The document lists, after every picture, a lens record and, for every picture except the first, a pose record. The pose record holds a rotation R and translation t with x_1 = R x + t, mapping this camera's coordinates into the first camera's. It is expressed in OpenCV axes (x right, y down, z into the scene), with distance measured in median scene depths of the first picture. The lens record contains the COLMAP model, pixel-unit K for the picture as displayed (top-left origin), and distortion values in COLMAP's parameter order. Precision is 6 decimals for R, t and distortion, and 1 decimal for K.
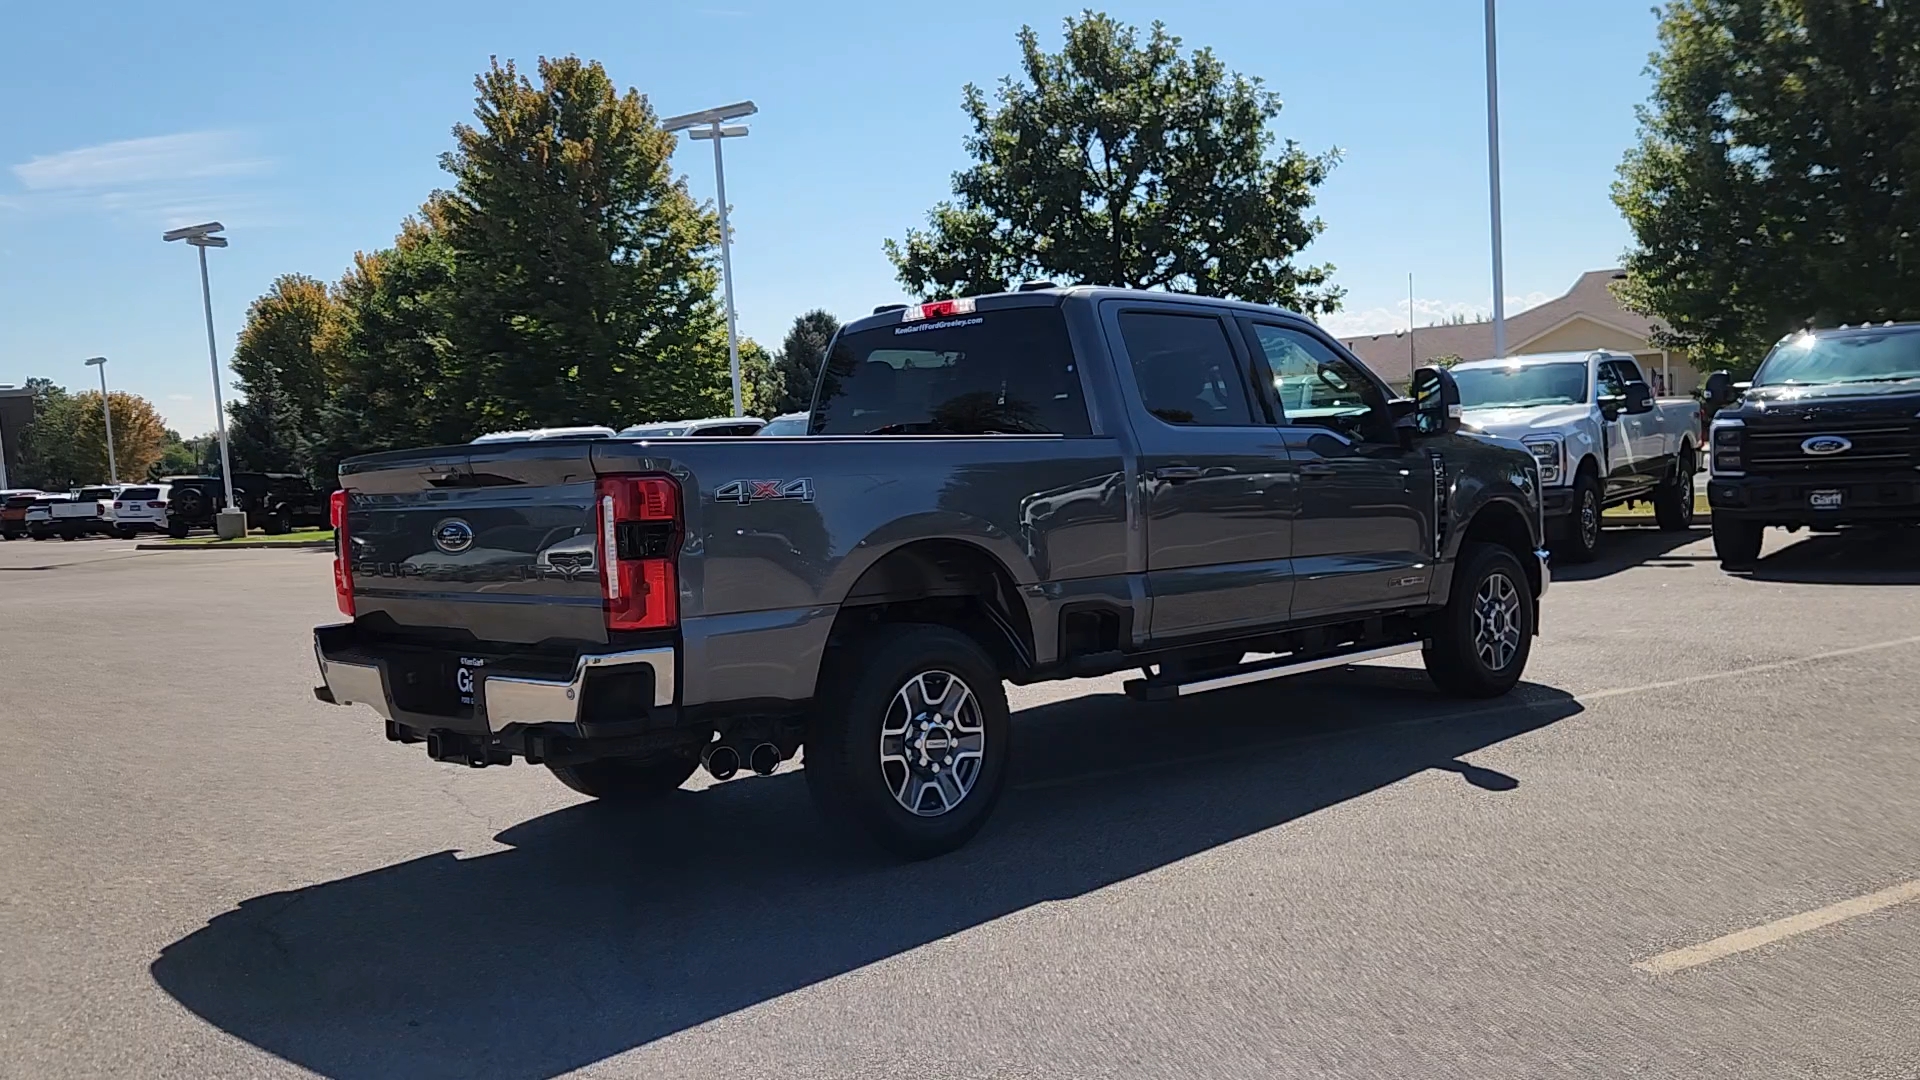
lens RADIAL K [[1624.8, 0, 948.0], [0, 1624.8, 543.6], [0, 0, 1]] dist [0.033073, -0.027358]
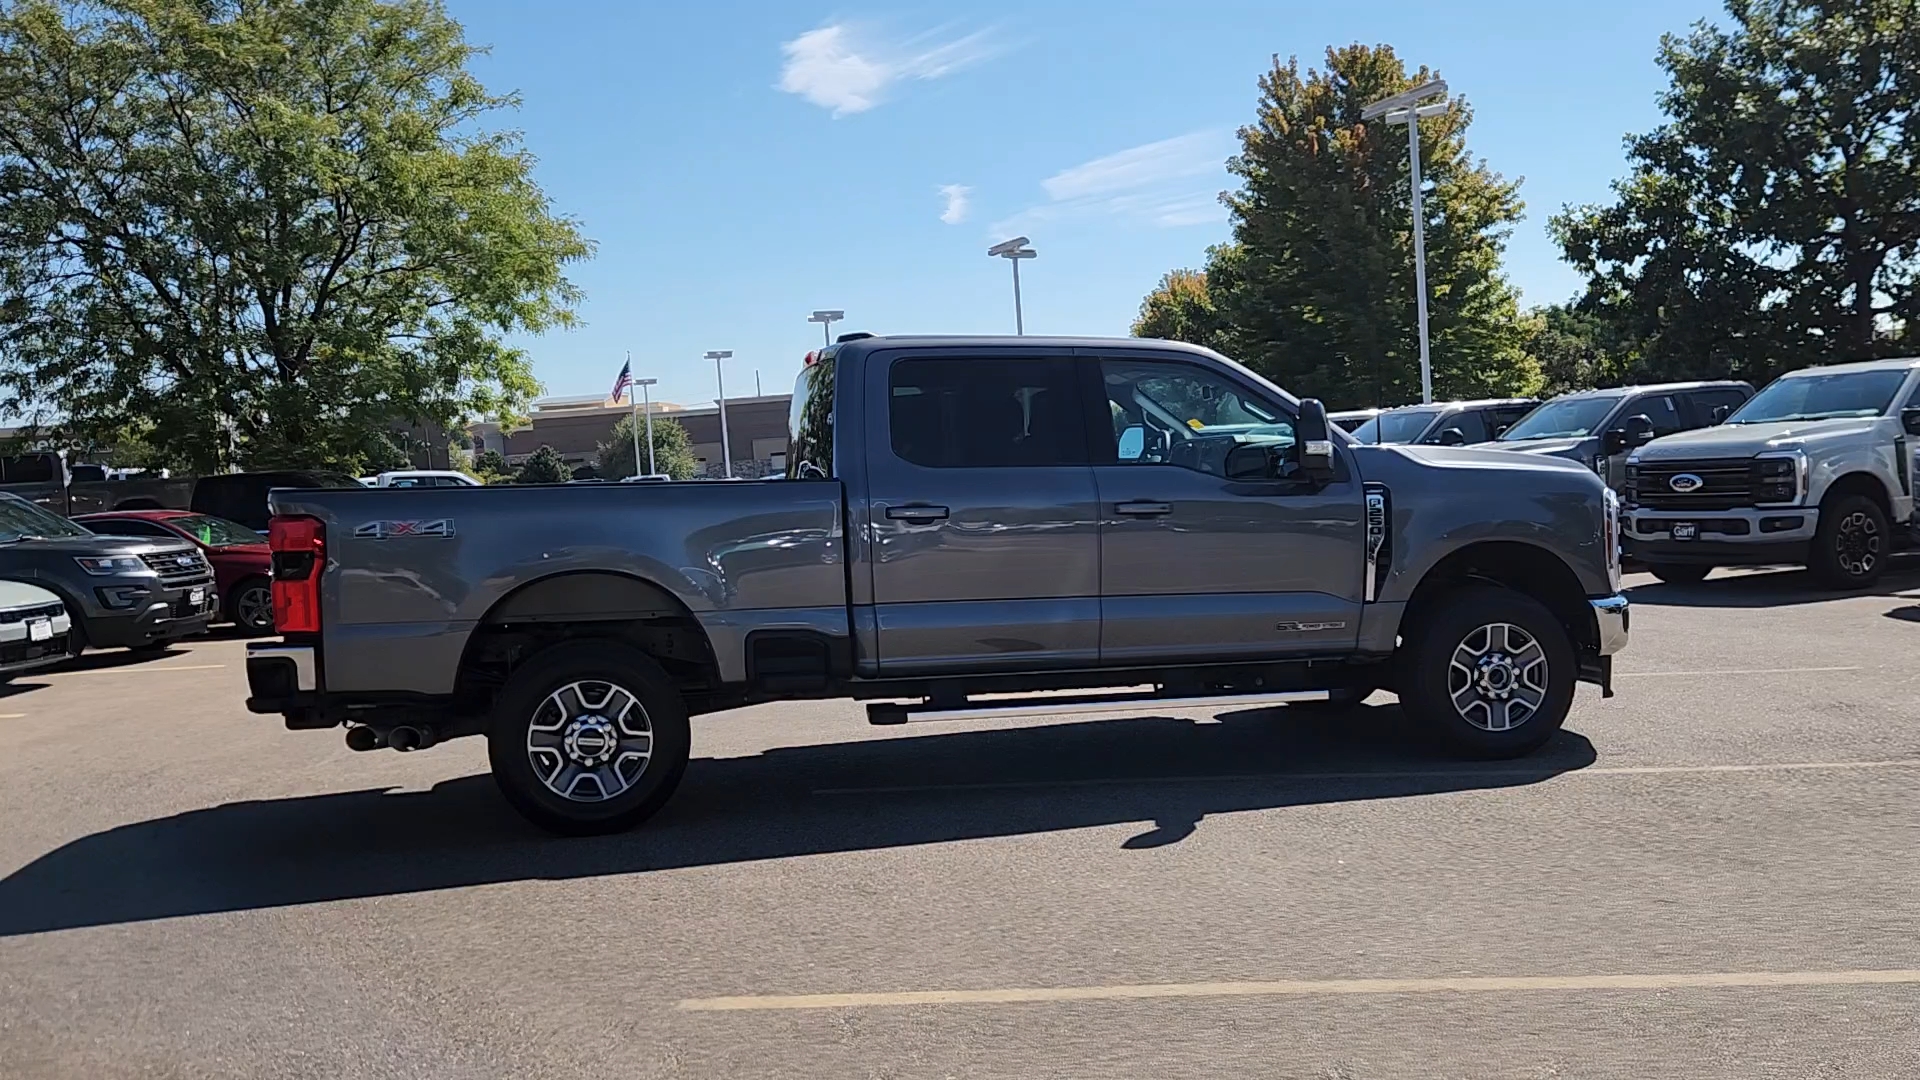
lens RADIAL K [[1624.8, 0, 950.4], [0, 1624.8, 540.8], [0, 0, 1]] dist [0.033073, -0.027358]
pose [[0.844387, 0.033537, -0.534682, 0.317391], [-0.026581, 0.999432, 0.020710, -0.020829], [0.535073, -0.003275, 0.844799, 0.050522]]
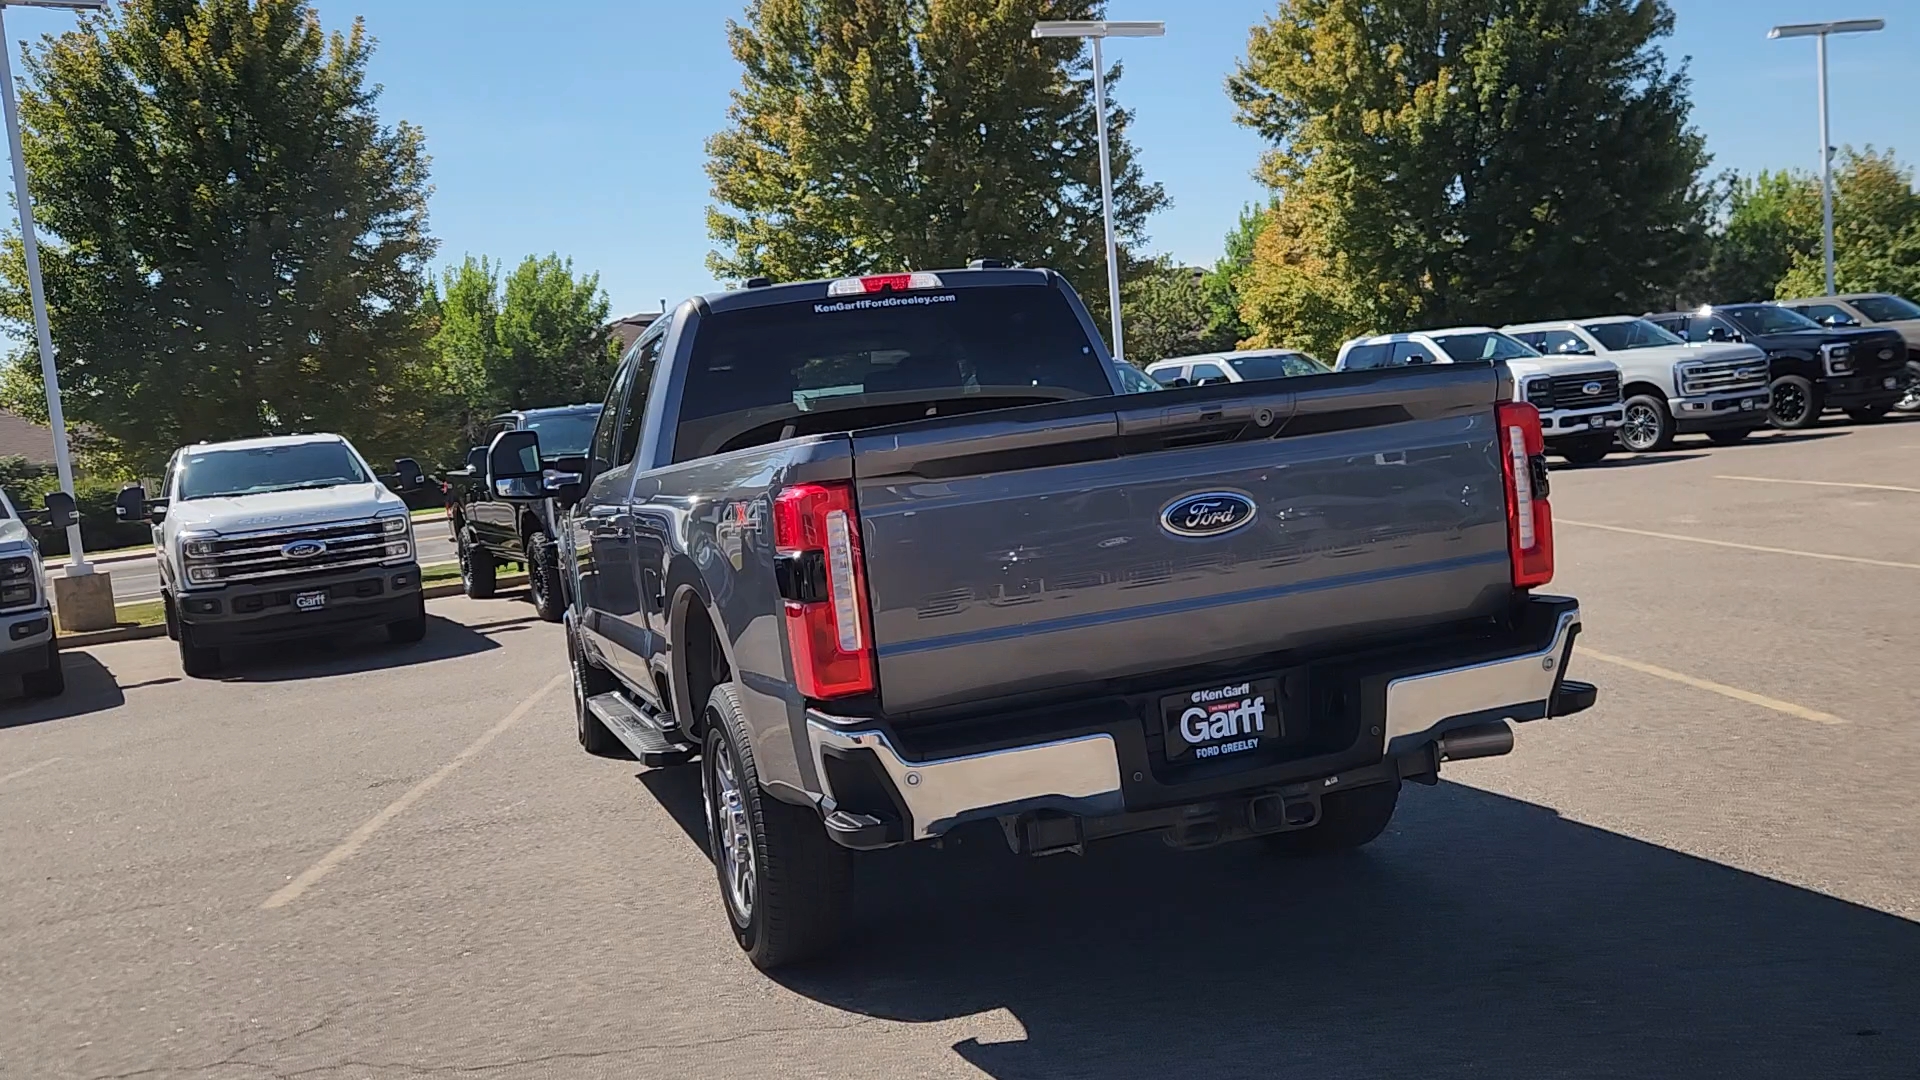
lens RADIAL K [[1624.8, 0, 944.2], [0, 1624.8, 540.1], [0, 0, 1]] dist [0.033073, -0.027358]
pose [[0.452672, -0.056281, 0.889899, -0.352300], [0.131898, 0.991253, -0.004402, -0.001976], [-0.881868, 0.119369, 0.456136, 0.283196]]
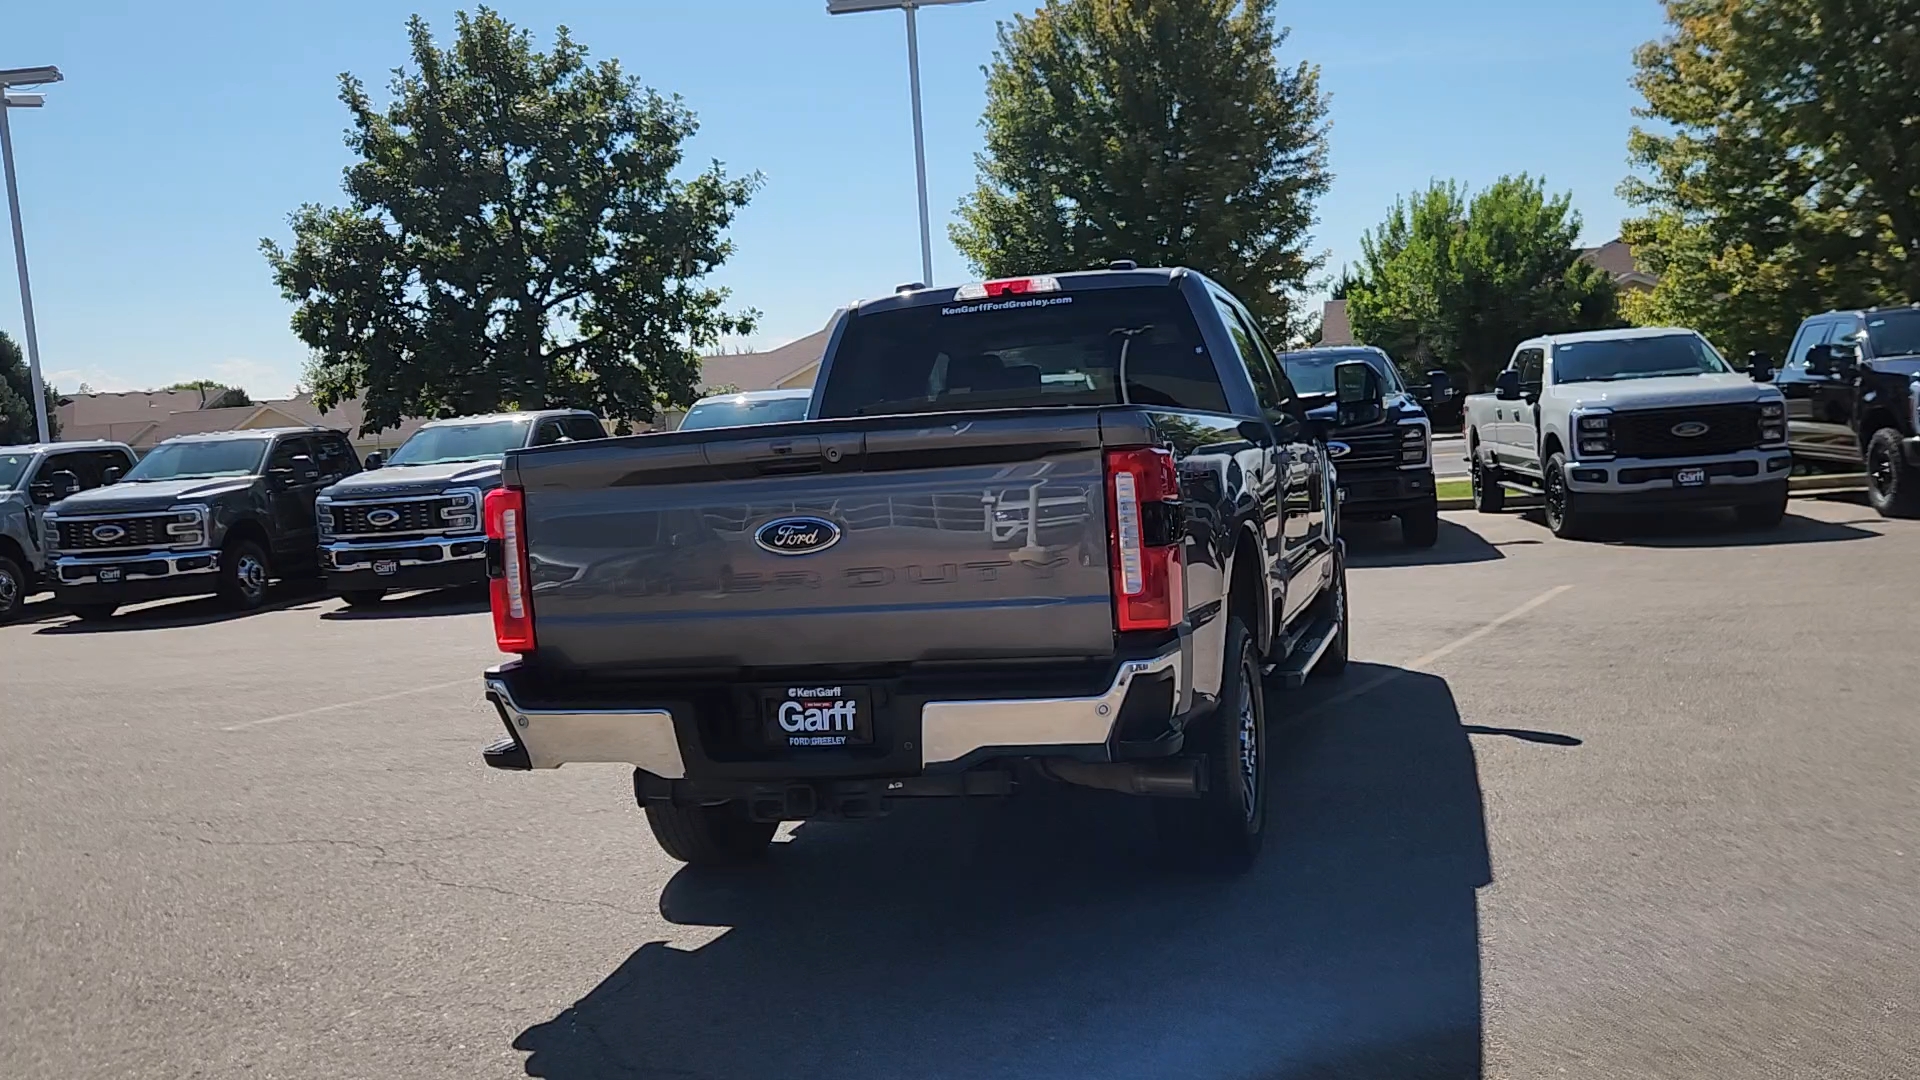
lens RADIAL K [[1624.8, 0, 945.5], [0, 1624.8, 540.3], [0, 0, 1]] dist [0.033073, -0.027358]
pose [[0.887585, -0.035615, 0.459265, -0.218395], [0.045522, 0.998908, -0.010514, 0.003423], [-0.458389, 0.030238, 0.888237, 0.094171]]
